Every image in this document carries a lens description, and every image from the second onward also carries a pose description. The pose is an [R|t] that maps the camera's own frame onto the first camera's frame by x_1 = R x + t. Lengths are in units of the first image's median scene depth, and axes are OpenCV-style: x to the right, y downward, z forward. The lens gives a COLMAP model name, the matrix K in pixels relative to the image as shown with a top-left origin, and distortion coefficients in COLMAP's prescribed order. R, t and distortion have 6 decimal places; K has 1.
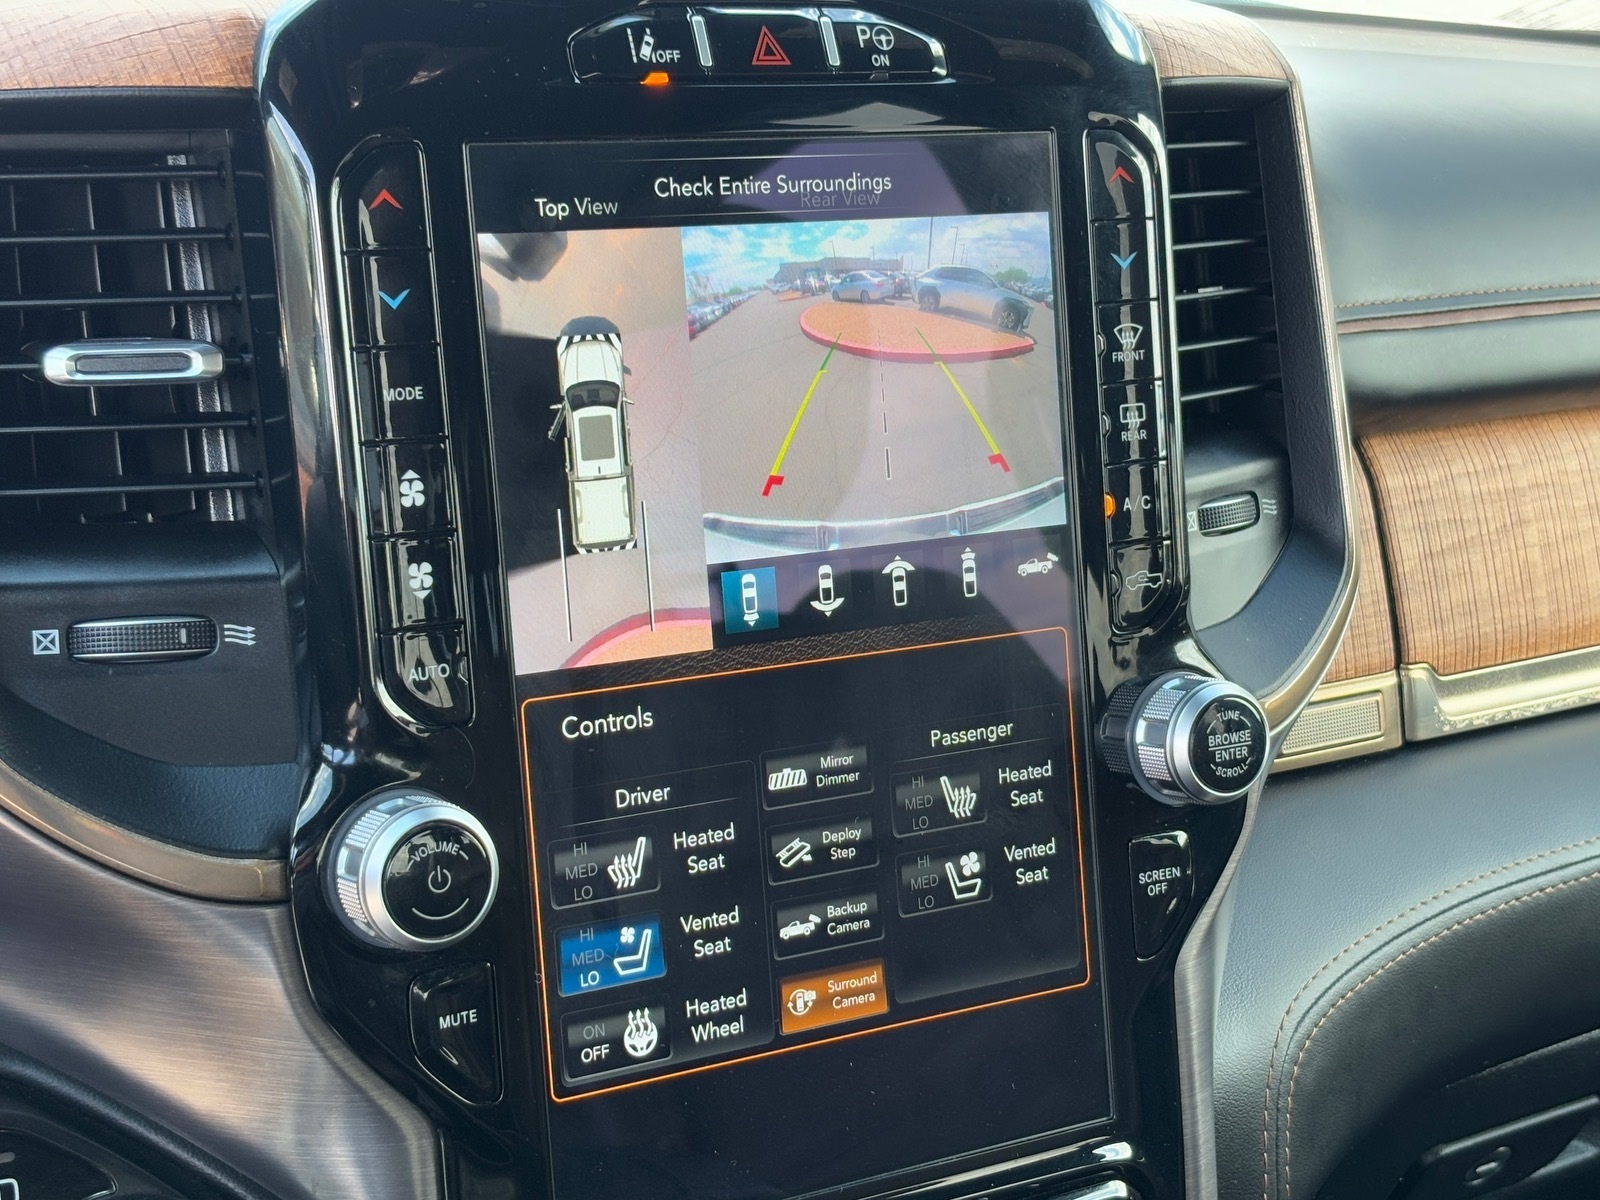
lens RADIAL K [[2646.1, 0, 800.0], [0, 2646.1, 600.0], [0, 0, 1]] dist [0.301010, -1.398706]
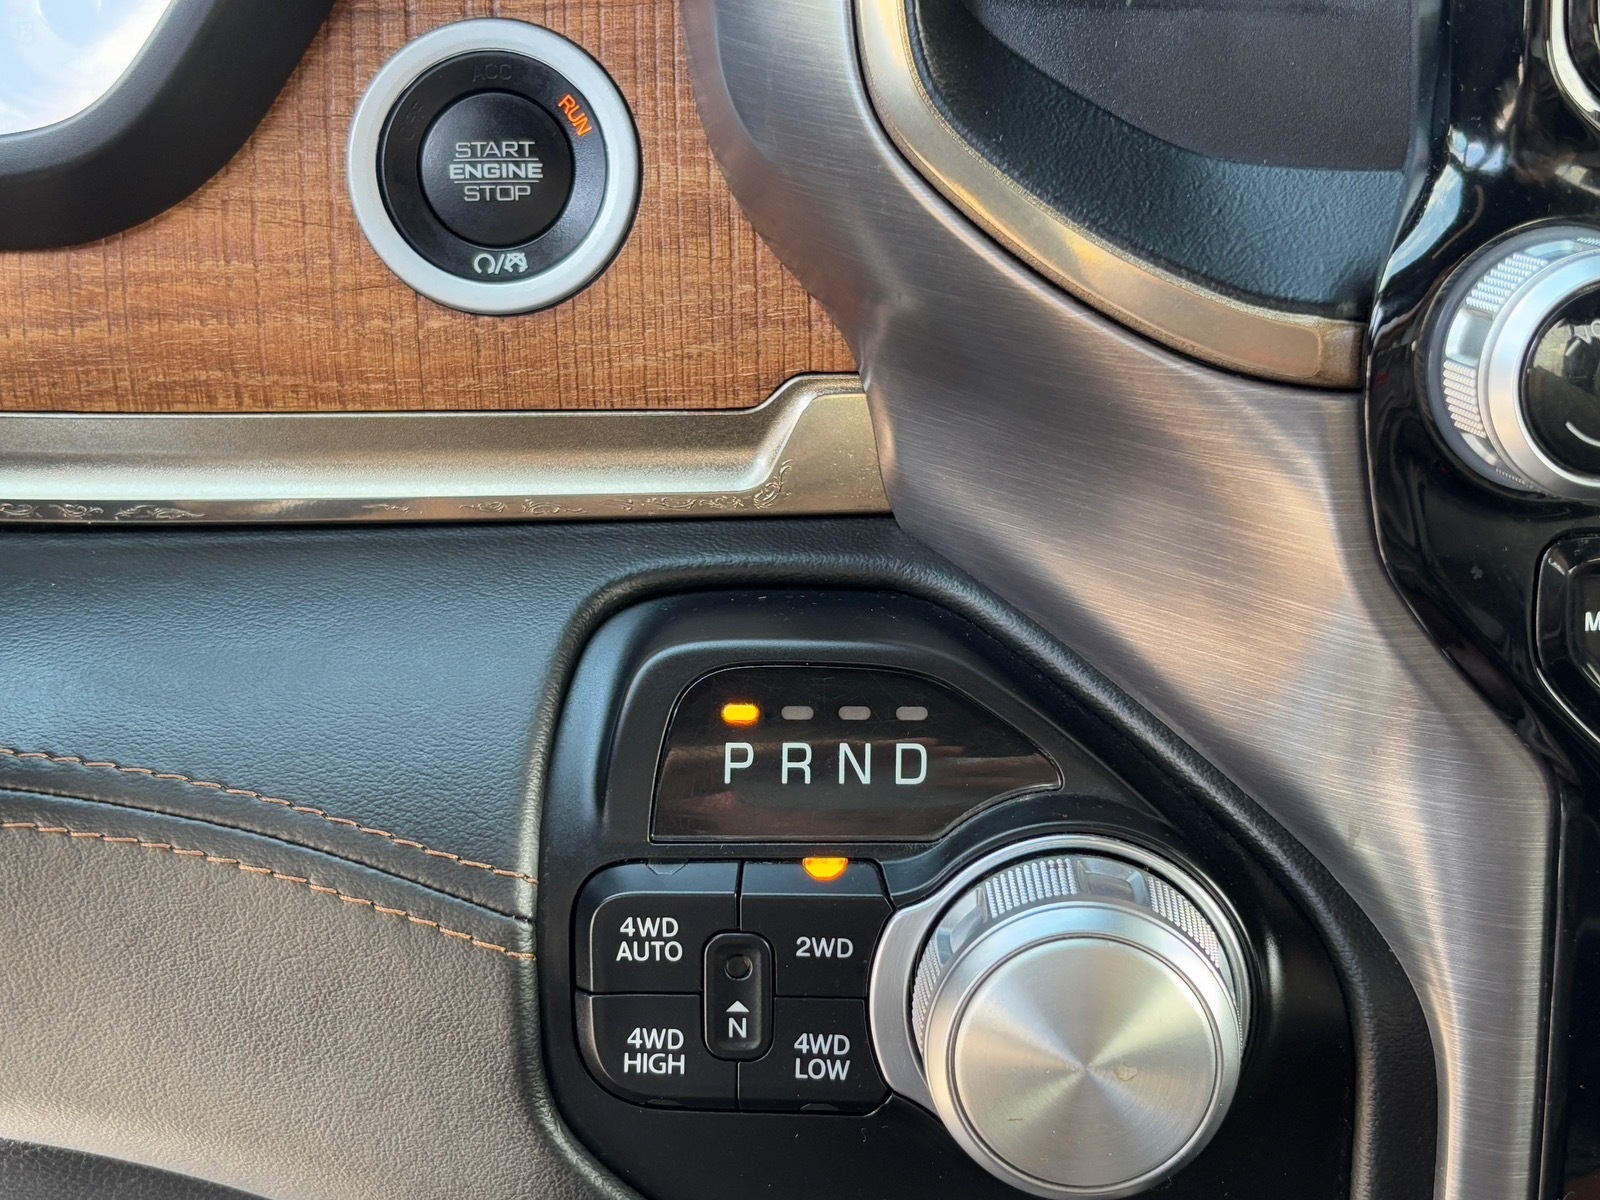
lens RADIAL K [[2315.5, 0, 800.0], [0, 2315.5, 600.0], [0, 0, 1]] dist [0.253494, -1.099183]
pose [[0.895193, 0.147718, -0.420487, -0.067214], [-0.079594, 0.981296, 0.175280, 0.070069], [0.438514, -0.123441, 0.890207, 0.423719]]
